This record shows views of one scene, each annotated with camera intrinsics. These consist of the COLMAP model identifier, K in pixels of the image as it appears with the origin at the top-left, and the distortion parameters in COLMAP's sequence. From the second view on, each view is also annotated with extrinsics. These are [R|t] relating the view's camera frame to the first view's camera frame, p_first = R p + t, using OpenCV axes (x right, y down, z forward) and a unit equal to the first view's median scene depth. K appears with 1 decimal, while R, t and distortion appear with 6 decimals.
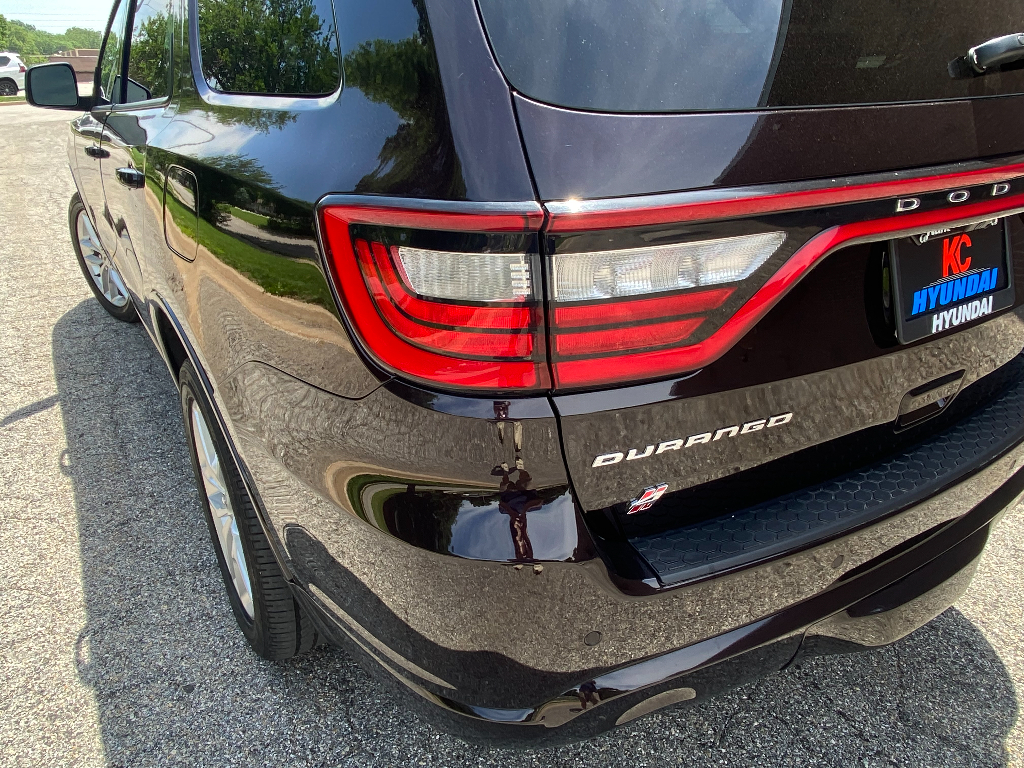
lens RADIAL K [[721.7, 0, 497.5], [0, 721.7, 382.6], [0, 0, 1]] dist [0.055936, -0.068419]
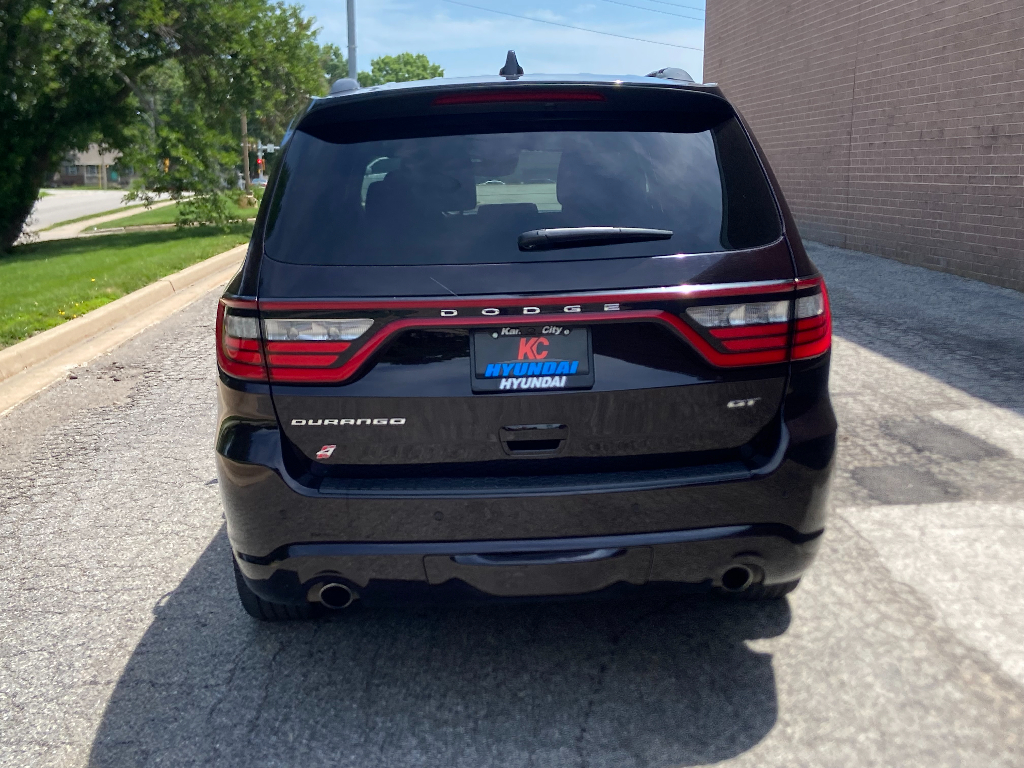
lens RADIAL K [[1202.1, 0, 503.7], [0, 1202.1, 398.0], [0, 0, 1]] dist [0.061272, 0.000000]
pose [[0.865703, 0.092698, -0.491900, 1.908916], [-0.191759, 0.969150, -0.154846, 0.374240], [0.462371, 0.228377, 0.856772, -1.367538]]
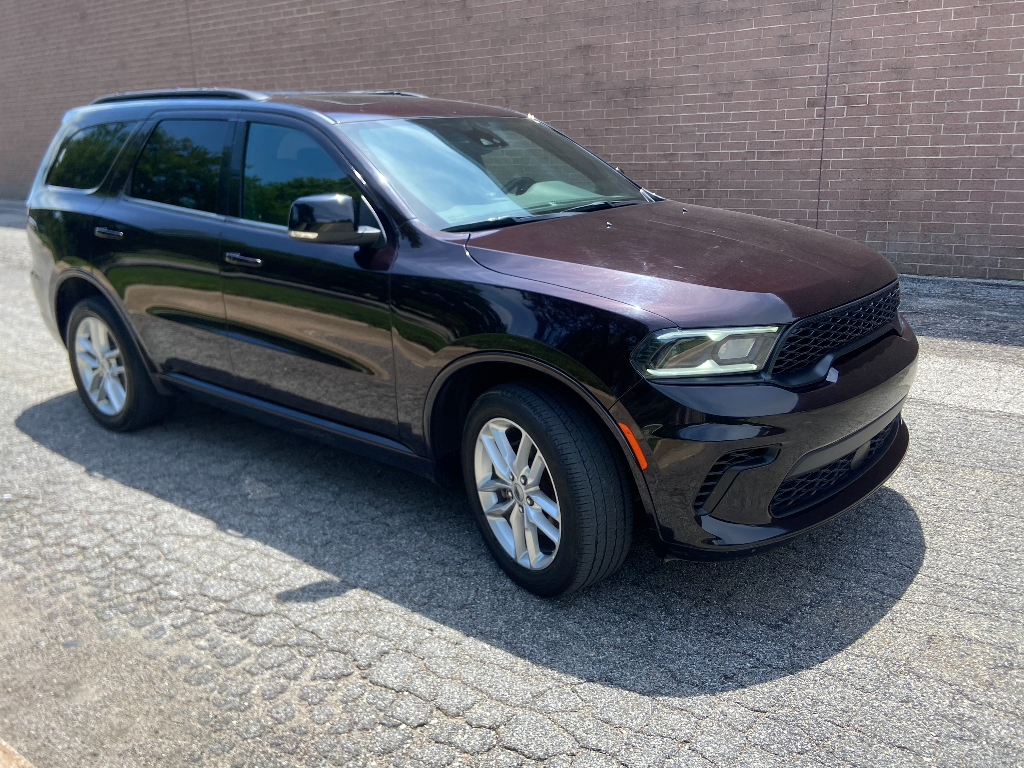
lens RADIAL K [[881.5, 0, 521.5], [0, 881.5, 386.2], [0, 0, 1]] dist [0.099506, -0.125385]
pose [[0.946658, -0.098558, 0.306797, -2.078358], [0.139972, 0.983336, -0.116005, 0.343108], [-0.290252, 0.152760, 0.944679, -1.188677]]
